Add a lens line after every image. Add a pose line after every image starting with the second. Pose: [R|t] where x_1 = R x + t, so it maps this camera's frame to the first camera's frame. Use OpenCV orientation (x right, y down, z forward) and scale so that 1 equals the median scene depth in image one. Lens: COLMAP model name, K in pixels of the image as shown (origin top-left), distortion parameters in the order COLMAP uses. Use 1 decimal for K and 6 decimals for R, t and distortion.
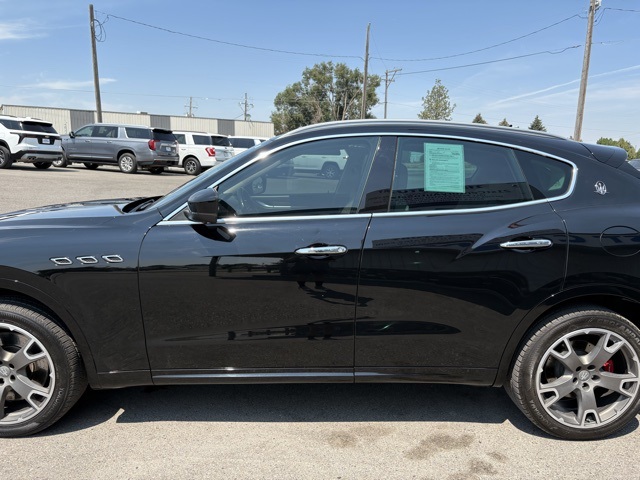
lens RADIAL K [[487.6, 0, 325.0], [0, 487.6, 240.2], [0, 0, 1]] dist [0.012898, 0.001595]
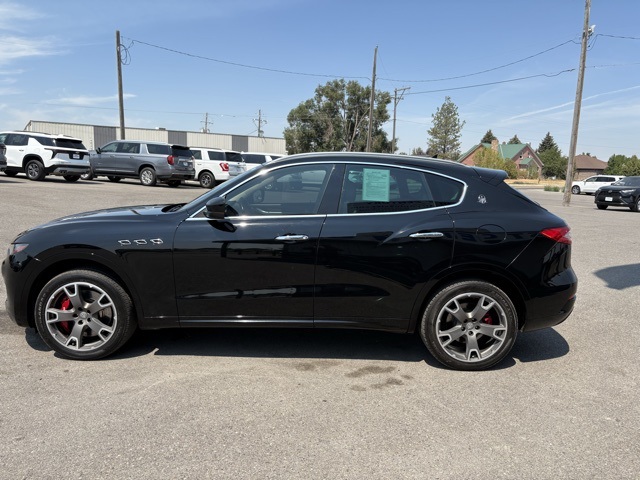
lens RADIAL K [[487.0, 0, 322.2], [0, 487.0, 235.7], [0, 0, 1]] dist [0.016051, -0.000101]
pose [[0.999477, 0.011619, -0.030170, 0.017074], [-0.012747, 0.999216, -0.037472, 0.008845], [0.029711, 0.037837, 0.998842, -0.066487]]
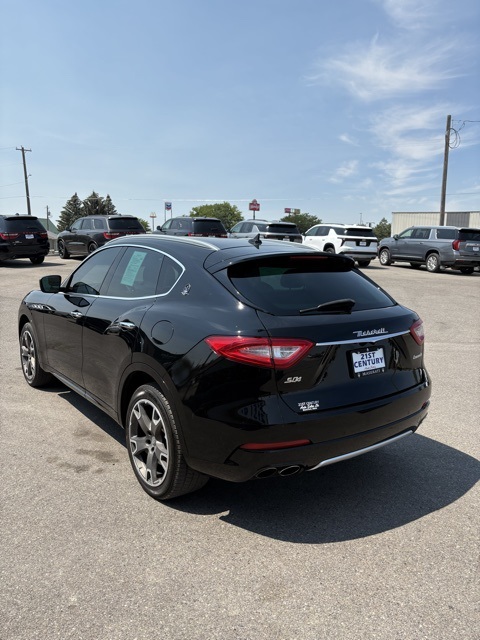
lens RADIAL K [[486.4, 0, 240.0], [0, 486.4, 320.0], [0, 0, 1]] dist [0.019086, 0.001844]
pose [[0.579632, 0.111935, -0.807154, 0.217501], [-0.142403, 0.989193, 0.034917, -0.012887], [0.802339, 0.094702, 0.589308, 0.058373]]
